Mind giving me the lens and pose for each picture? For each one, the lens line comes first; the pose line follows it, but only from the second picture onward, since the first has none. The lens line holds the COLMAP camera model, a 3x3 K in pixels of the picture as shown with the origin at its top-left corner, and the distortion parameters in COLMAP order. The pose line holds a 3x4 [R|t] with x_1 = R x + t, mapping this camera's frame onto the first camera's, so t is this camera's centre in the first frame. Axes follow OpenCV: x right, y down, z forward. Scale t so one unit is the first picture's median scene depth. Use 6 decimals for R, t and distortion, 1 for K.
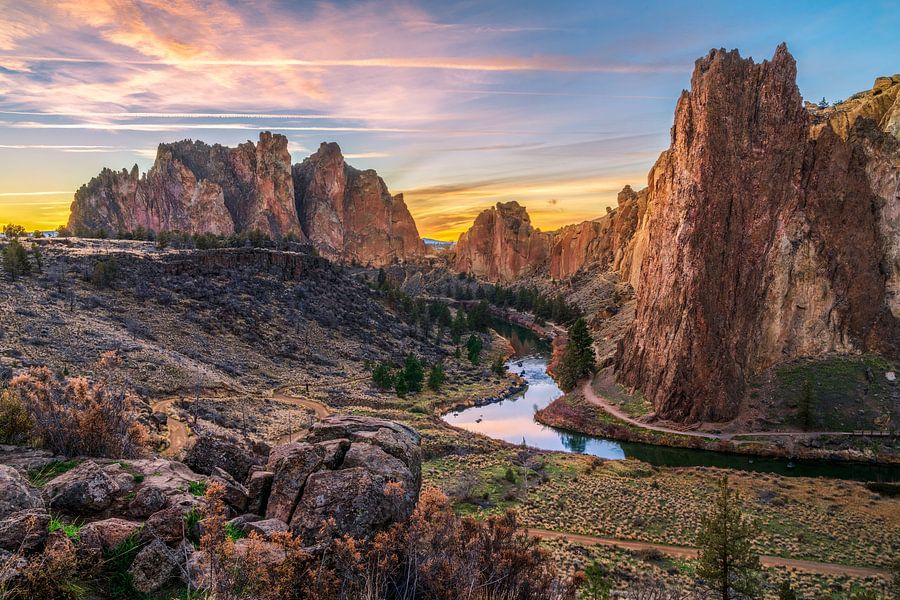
lens RADIAL K [[469.5, 0, 409.0], [0, 469.5, 301.5], [0, 0, 1]] dist [0.000524, -0.001607]
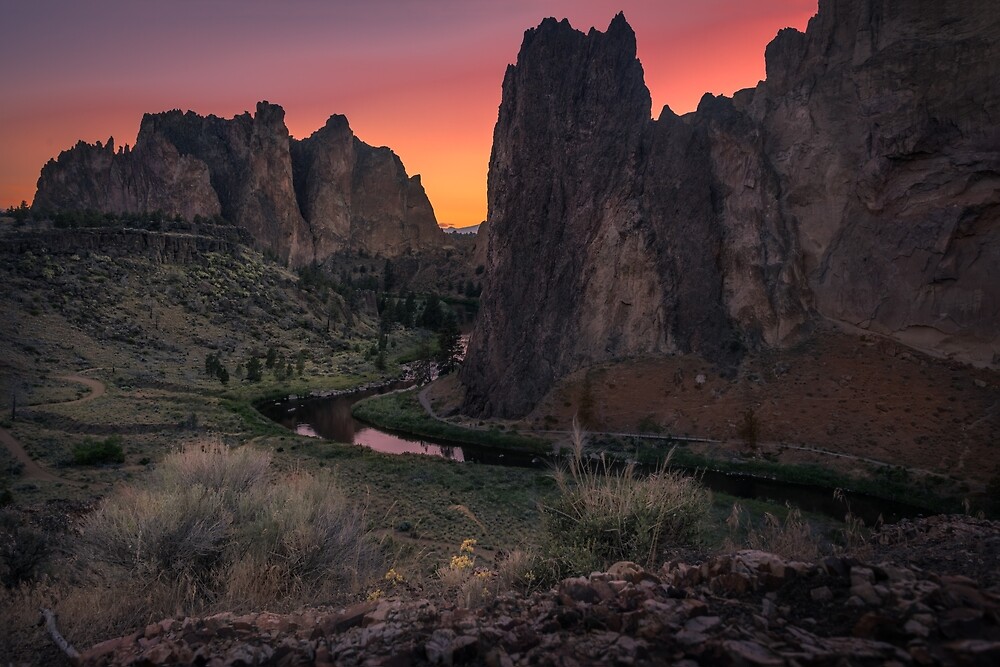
lens RADIAL K [[549.6, 0, 500.0], [0, 549.6, 333.5], [0, 0, 1]] dist [0.004154, -0.000158]
pose [[0.997995, 0.032423, -0.054361, 0.635045], [-0.029446, 0.998068, 0.054705, 0.019737], [0.056029, -0.052994, 0.997022, -0.107320]]
